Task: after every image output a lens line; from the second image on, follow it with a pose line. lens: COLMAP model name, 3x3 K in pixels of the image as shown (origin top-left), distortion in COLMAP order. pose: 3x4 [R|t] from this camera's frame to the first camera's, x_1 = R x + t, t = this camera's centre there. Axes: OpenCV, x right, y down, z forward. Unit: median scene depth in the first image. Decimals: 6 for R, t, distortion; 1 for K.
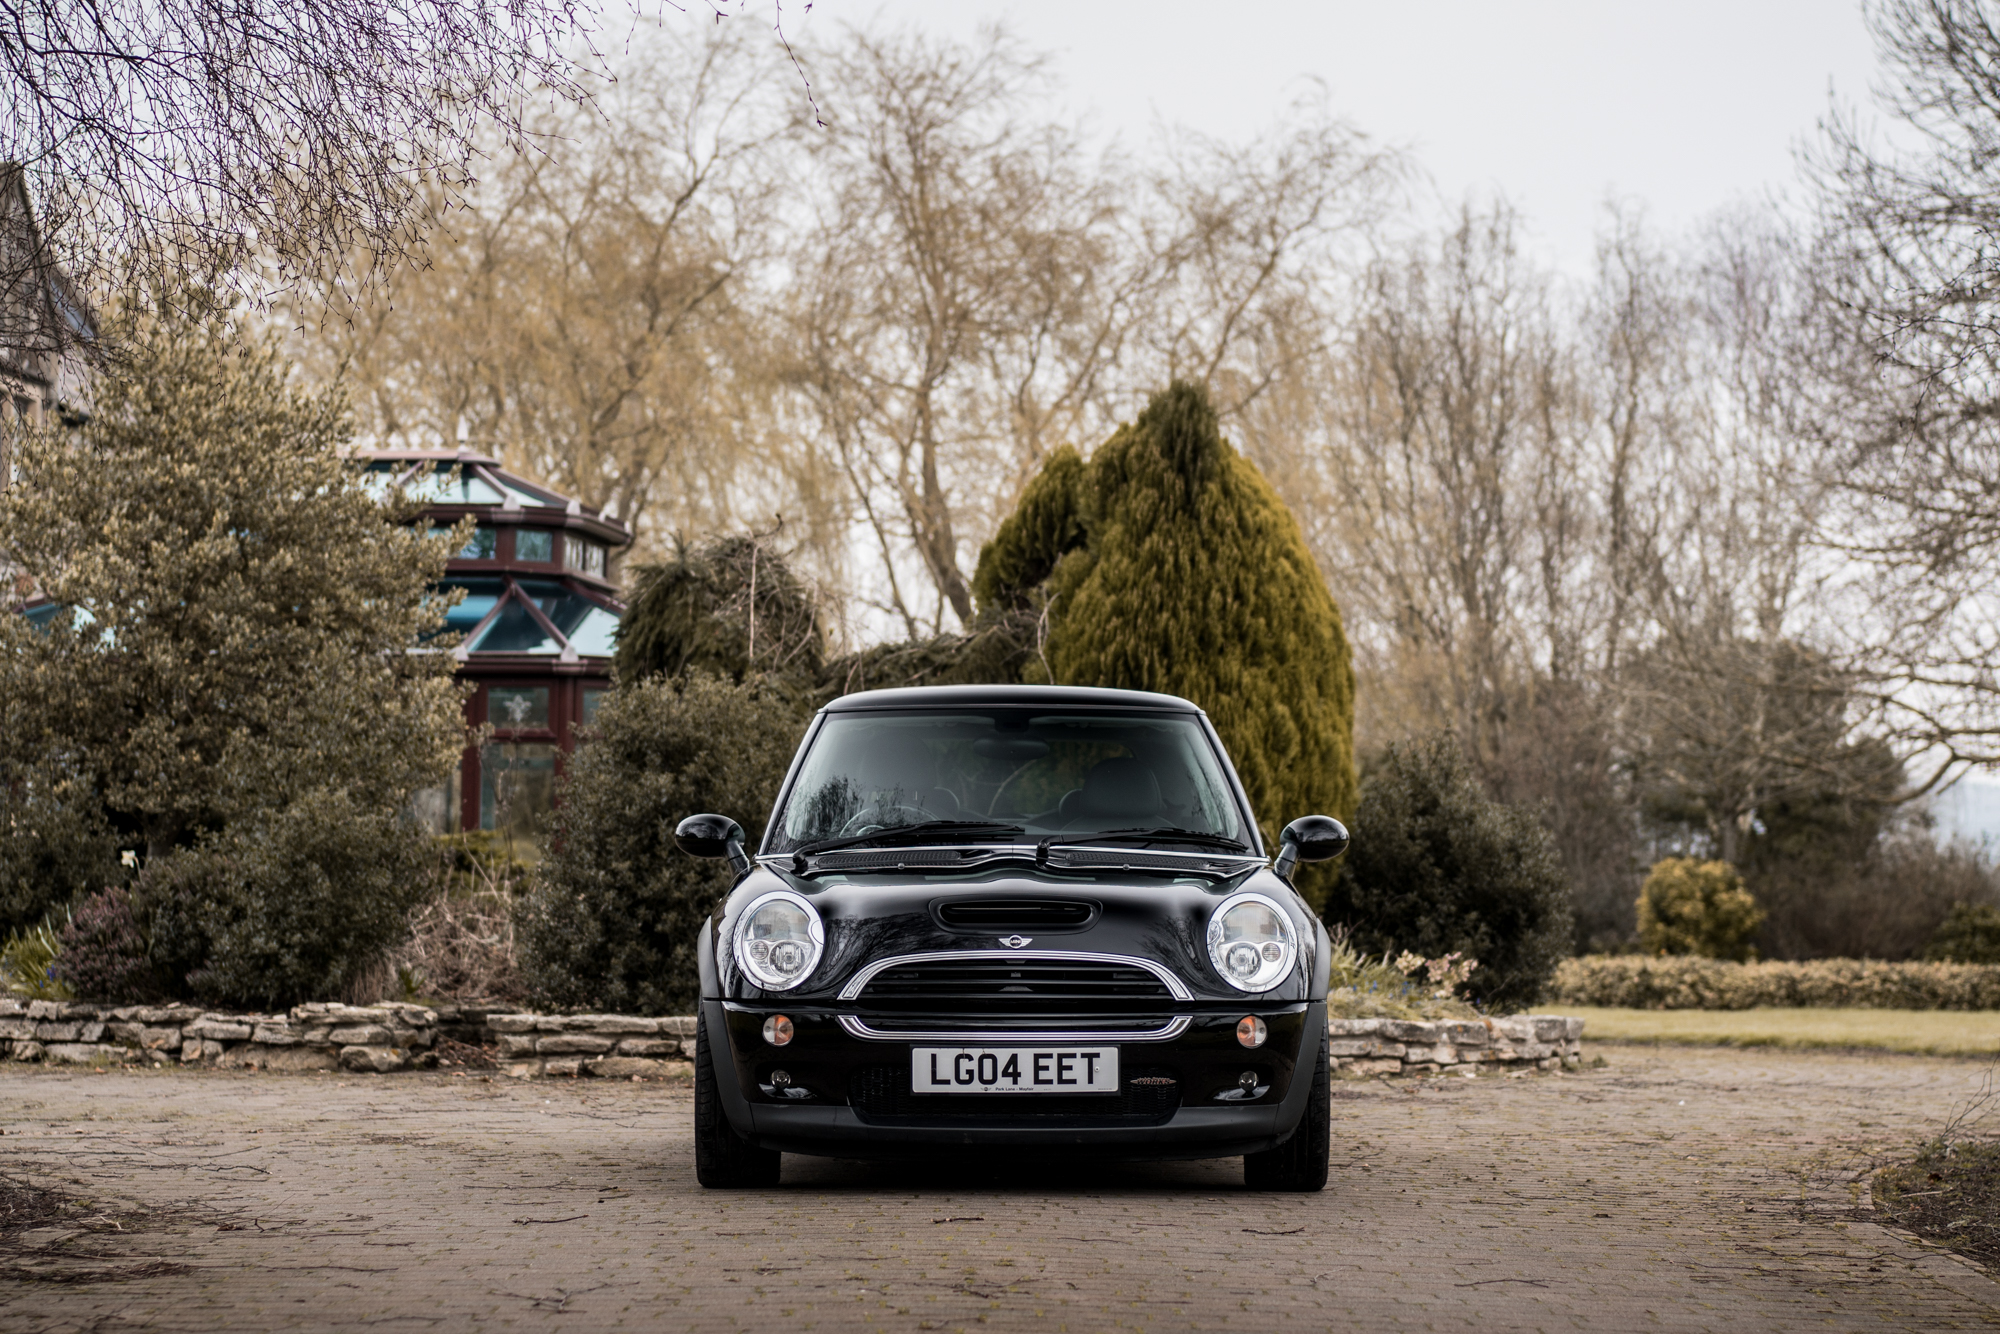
lens RADIAL K [[4847.1, 0, 994.3], [0, 4847.1, 673.4], [0, 0, 1]] dist [-0.033724, 0.000000]
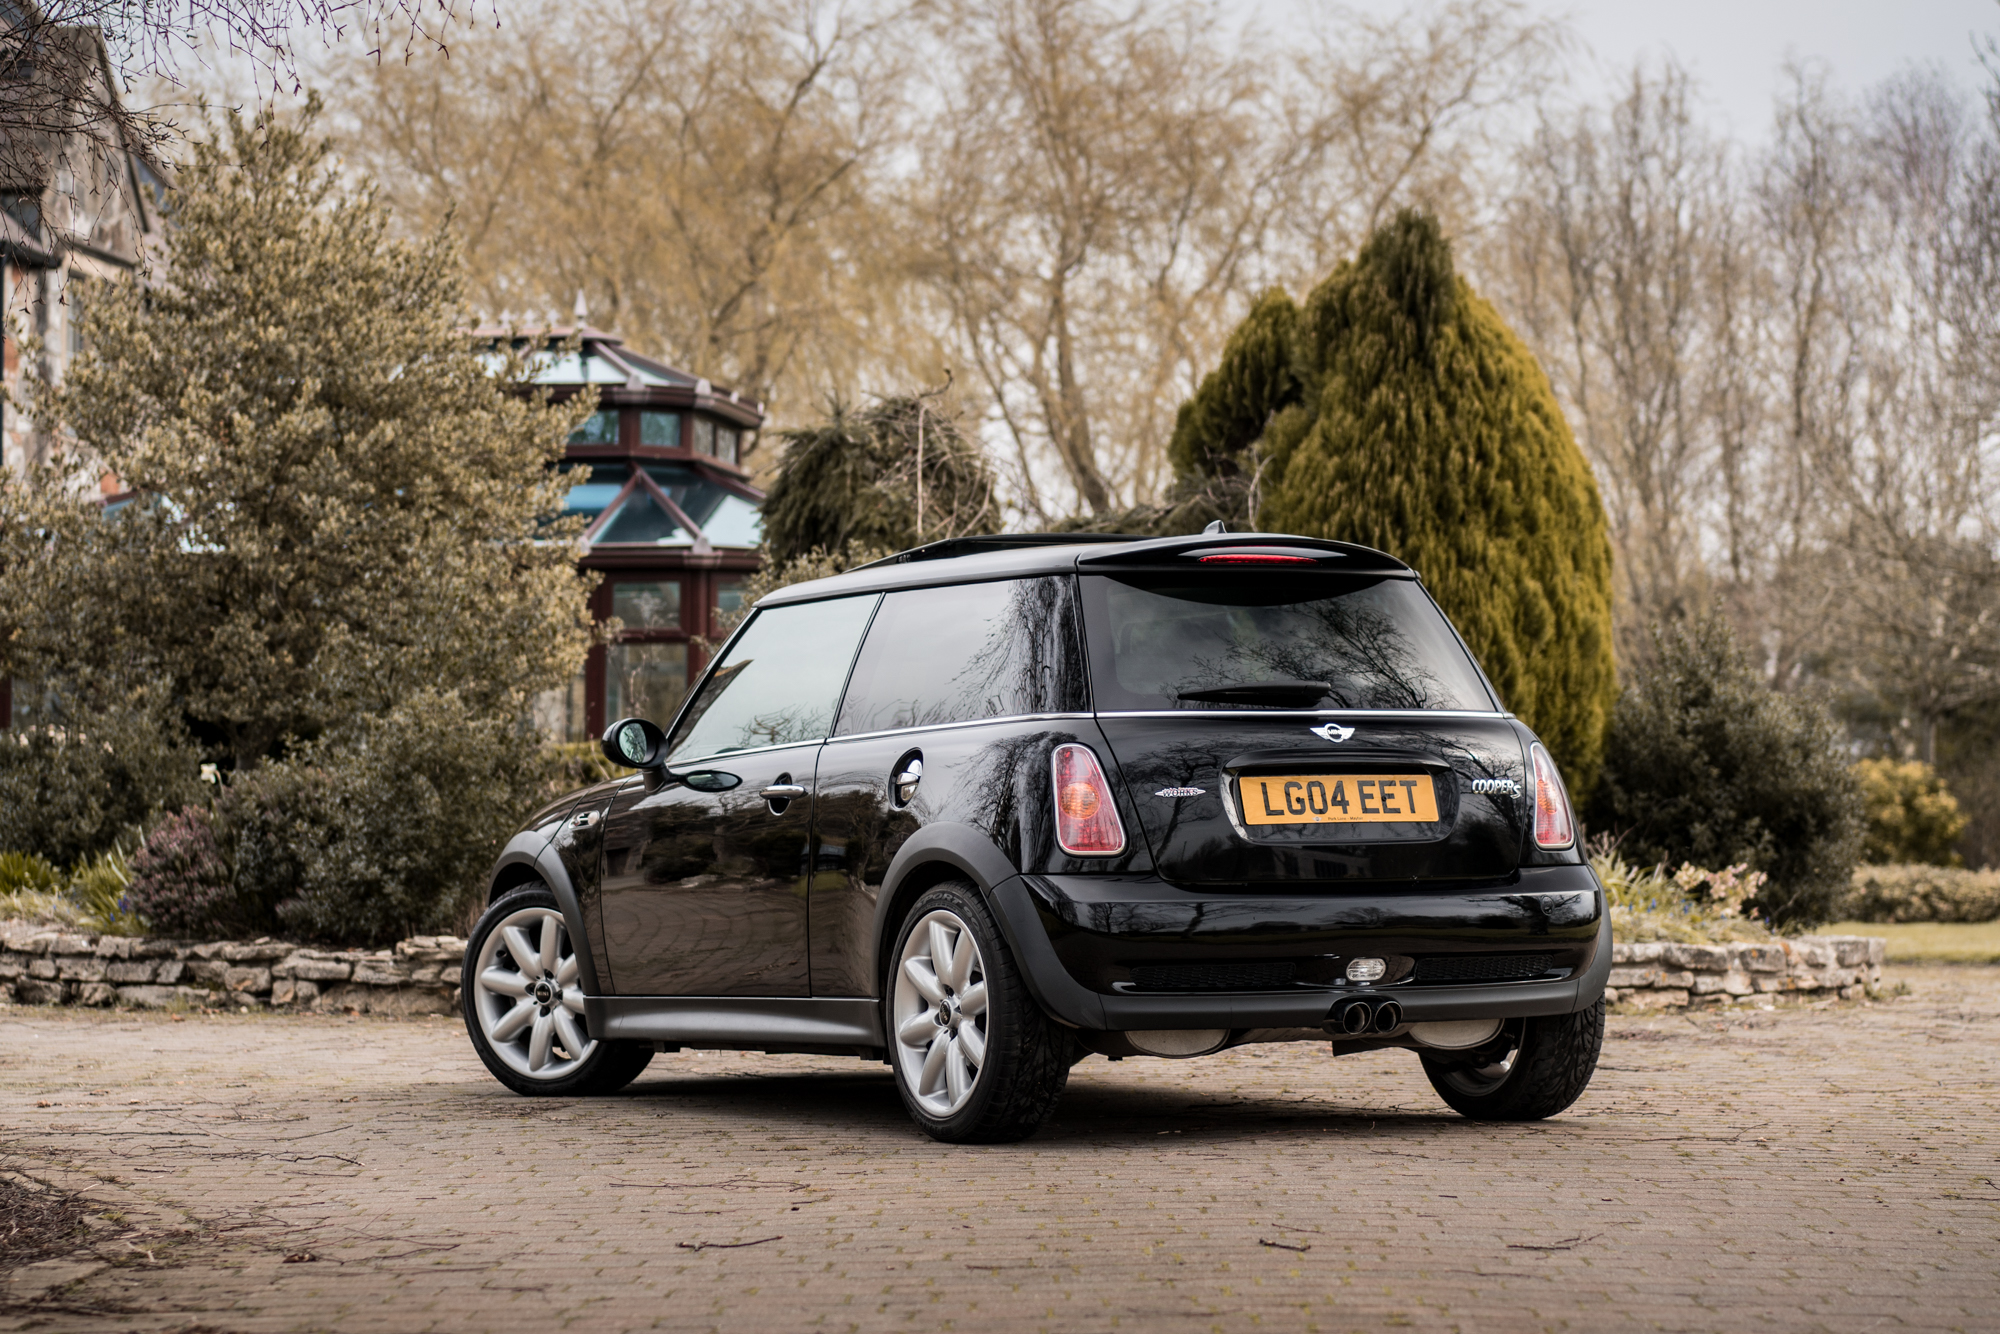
lens RADIAL K [[4847.1, 0, 1004.2], [0, 4847.1, 662.0], [0, 0, 1]] dist [-0.033724, 0.000000]
pose [[0.999708, -0.011195, -0.021437, -0.014822], [0.011518, 0.999821, 0.015015, 0.006089], [0.021265, -0.015258, 0.999657, 0.116510]]
